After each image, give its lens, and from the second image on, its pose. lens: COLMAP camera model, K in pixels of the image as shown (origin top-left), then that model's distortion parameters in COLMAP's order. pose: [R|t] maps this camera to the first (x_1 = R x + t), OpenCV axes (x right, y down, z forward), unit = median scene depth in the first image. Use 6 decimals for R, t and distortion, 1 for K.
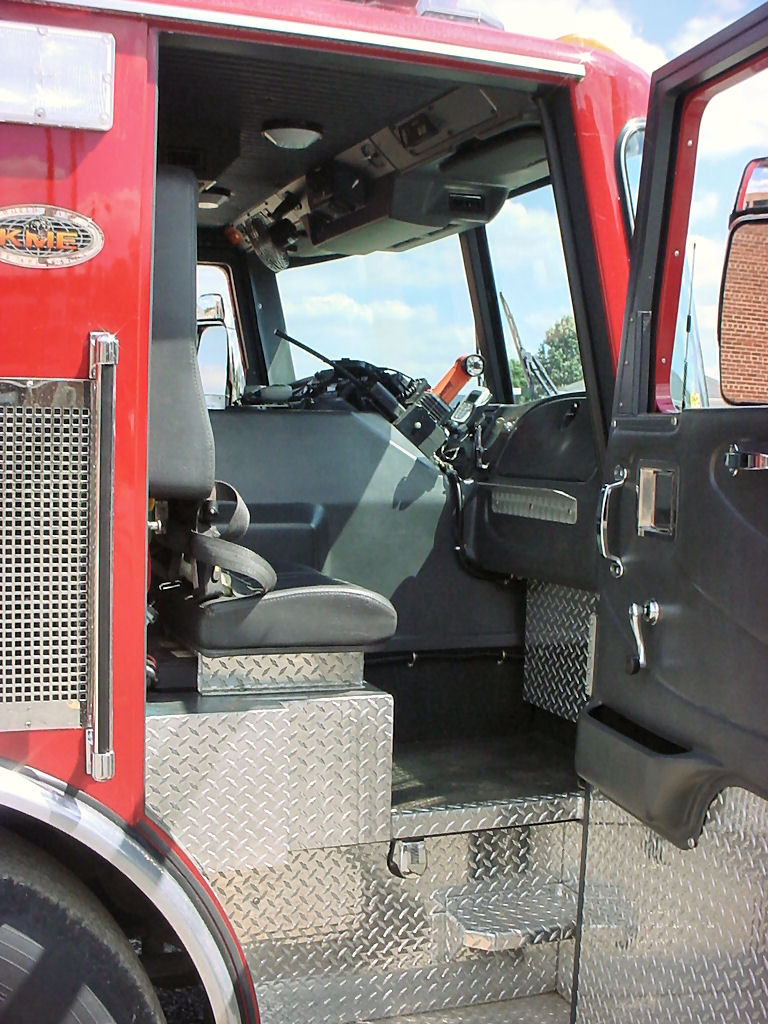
lens RADIAL K [[1257.7, 0, 384.0], [0, 1257.7, 512.0], [0, 0, 1]] dist [-0.245993, 0.385285]
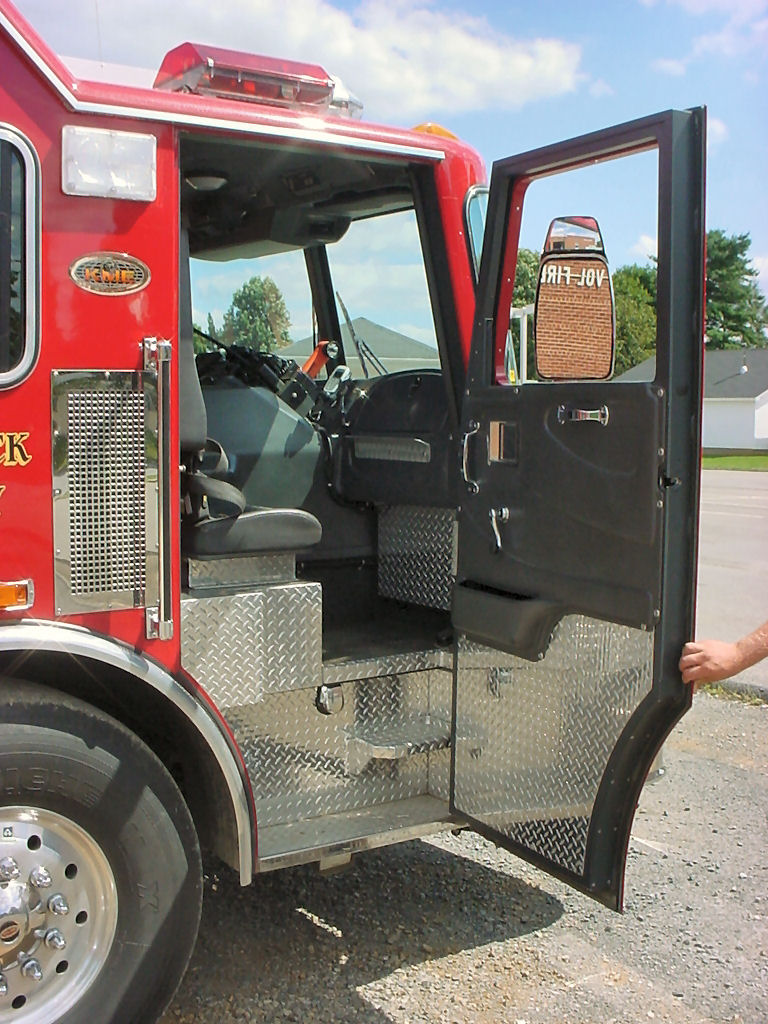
lens RADIAL K [[1257.7, 0, 384.0], [0, 1257.7, 512.0], [0, 0, 1]] dist [-0.245993, 0.385285]
pose [[0.969838, -0.040390, 0.240380, -0.268385], [0.033098, 0.998864, 0.034296, 0.016888], [-0.241492, -0.025306, 0.970073, -0.424660]]
